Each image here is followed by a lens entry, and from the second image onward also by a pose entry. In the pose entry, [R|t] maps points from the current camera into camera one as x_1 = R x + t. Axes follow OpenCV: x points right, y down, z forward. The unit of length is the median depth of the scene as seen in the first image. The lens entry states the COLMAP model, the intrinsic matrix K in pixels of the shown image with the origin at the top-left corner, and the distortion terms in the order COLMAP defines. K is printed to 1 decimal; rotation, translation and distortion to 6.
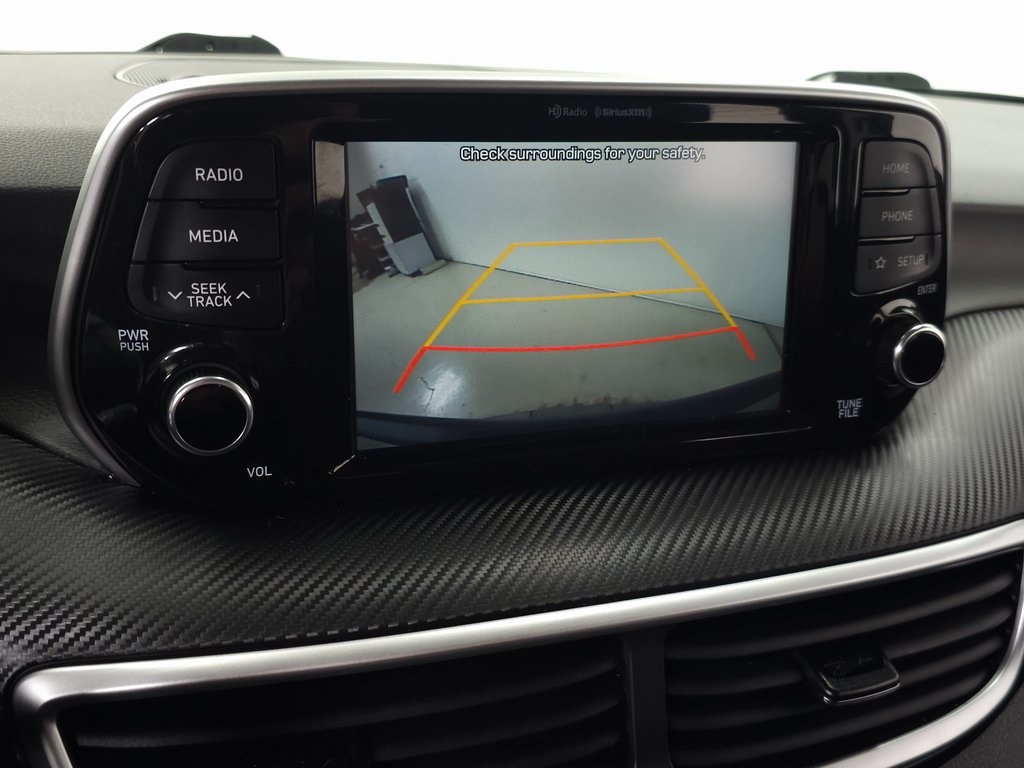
lens RADIAL K [[1072.2, 0, 521.2], [0, 1072.2, 382.5], [0, 0, 1]] dist [0.006818, 0.000000]
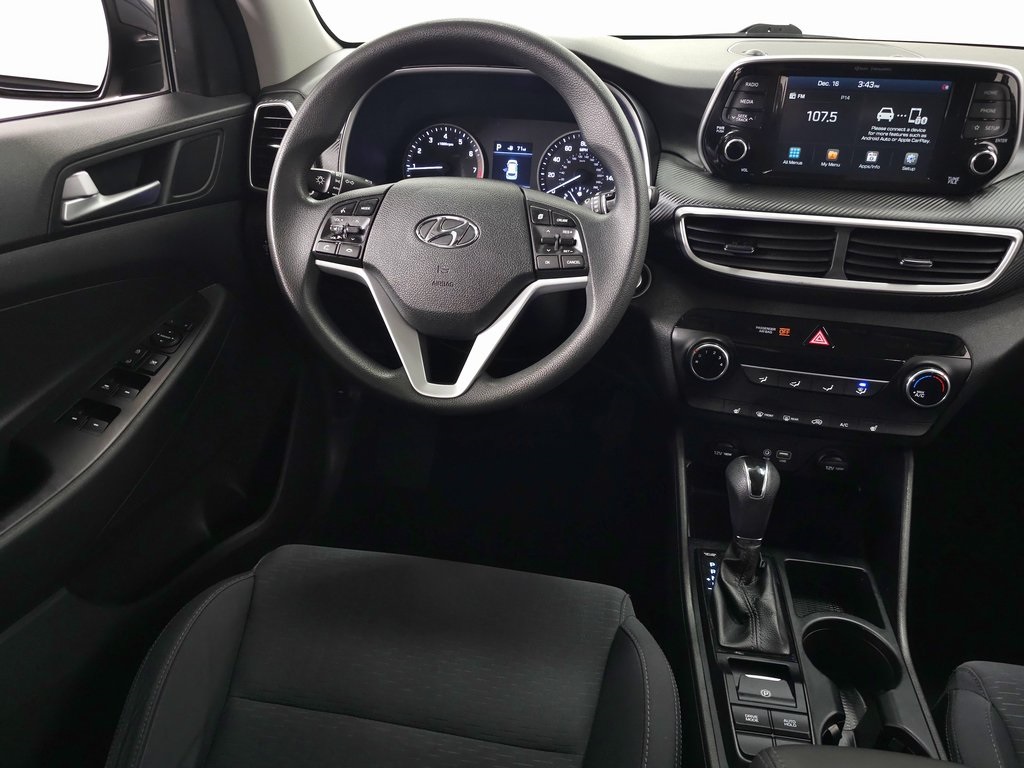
lens RADIAL K [[688.3, 0, 516.1], [0, 688.3, 389.4], [0, 0, 1]] dist [0.038211, -0.044418]
pose [[0.828577, 0.254254, -0.498814, 0.518527], [-0.147736, 0.958650, 0.243236, 0.362292], [0.540032, -0.127847, 0.831877, -1.611427]]
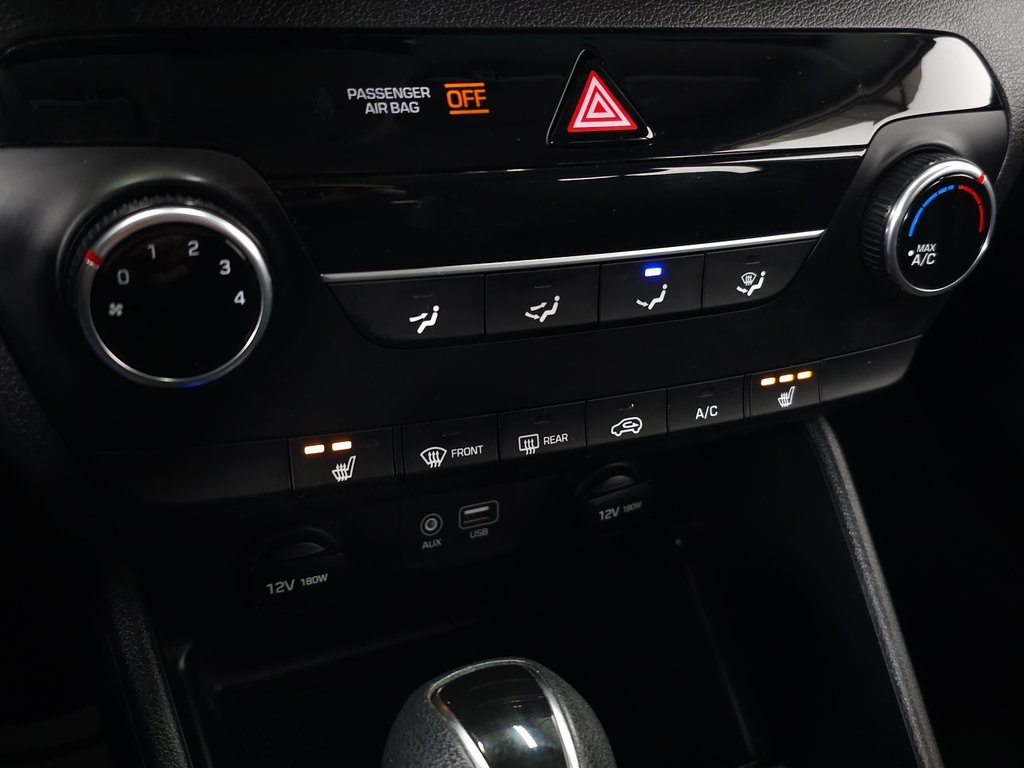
lens RADIAL K [[1054.6, 0, 517.6], [0, 1054.6, 389.4], [0, 0, 1]] dist [0.040375, 0.000000]
pose [[0.996071, 0.046130, 0.075592, 0.001832], [-0.067094, 0.950241, 0.304204, 0.591696], [-0.057797, -0.308080, 0.949603, 0.142726]]
